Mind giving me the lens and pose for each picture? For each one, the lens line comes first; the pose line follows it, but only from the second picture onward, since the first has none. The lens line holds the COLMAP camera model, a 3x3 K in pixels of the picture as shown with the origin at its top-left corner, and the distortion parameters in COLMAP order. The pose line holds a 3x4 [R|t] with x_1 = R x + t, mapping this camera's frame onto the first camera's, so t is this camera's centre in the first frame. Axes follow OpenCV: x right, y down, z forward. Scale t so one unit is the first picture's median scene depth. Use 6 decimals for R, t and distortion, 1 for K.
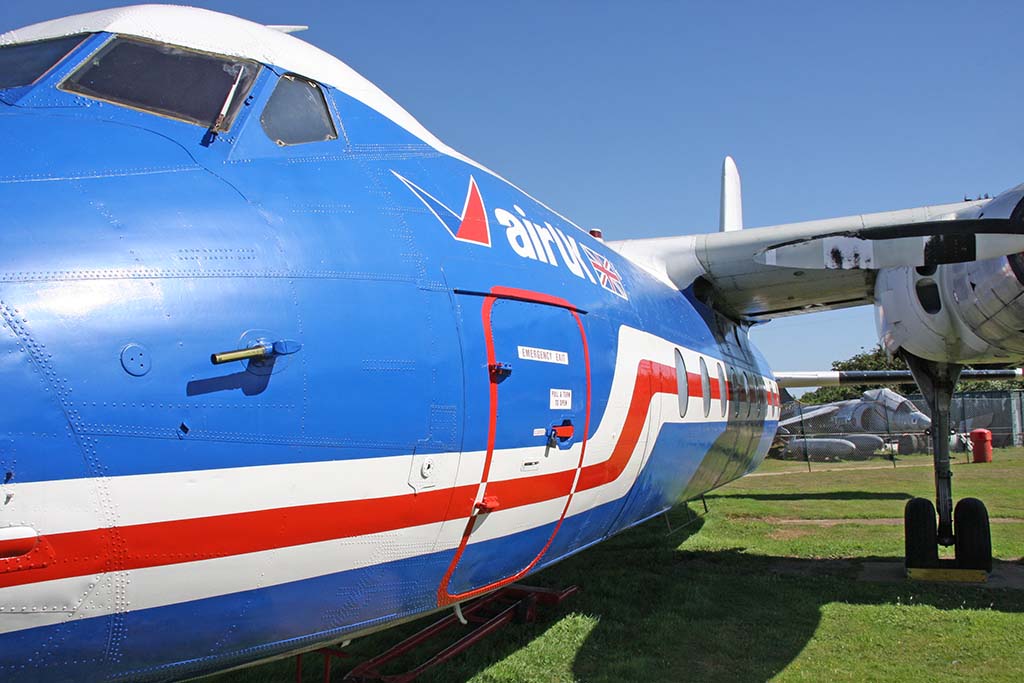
lens RADIAL K [[1042.1, 0, 520.5], [0, 1042.1, 363.7], [0, 0, 1]] dist [0.001066, 0.000000]
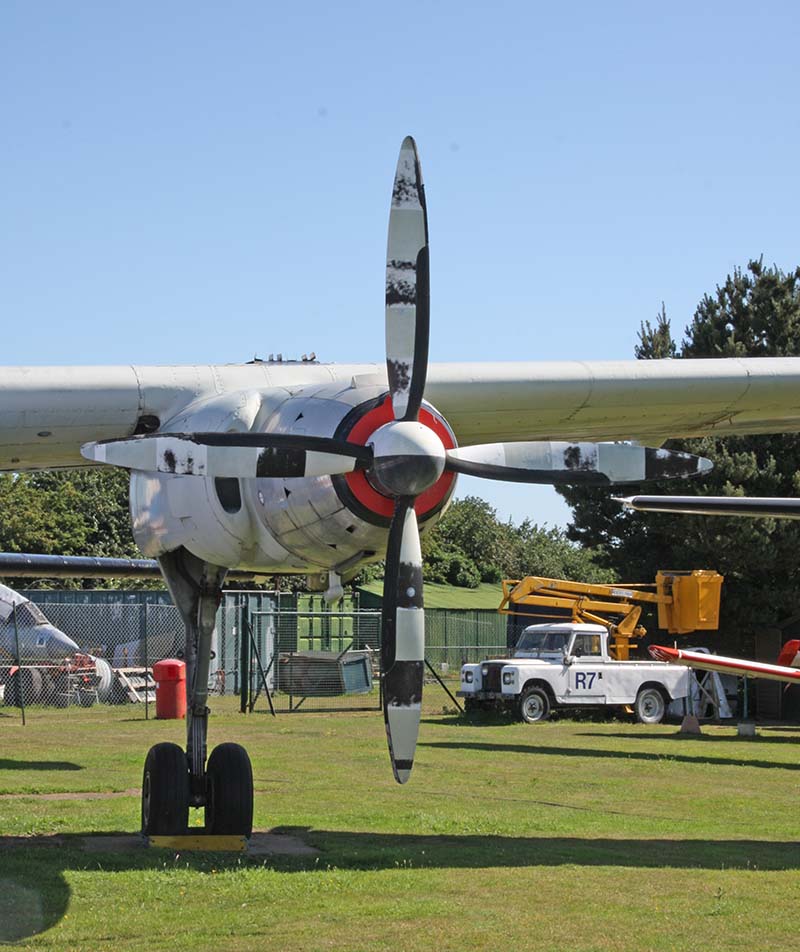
lens RADIAL K [[2119.9, 0, 400.0], [0, 2119.9, 475.9], [0, 0, 1]] dist [-0.004432, 0.000000]
pose [[0.861950, 0.069490, 0.502208, -0.263809], [-0.059278, 0.997581, -0.036294, -0.017318], [-0.503516, 0.001514, 0.863985, -0.417246]]
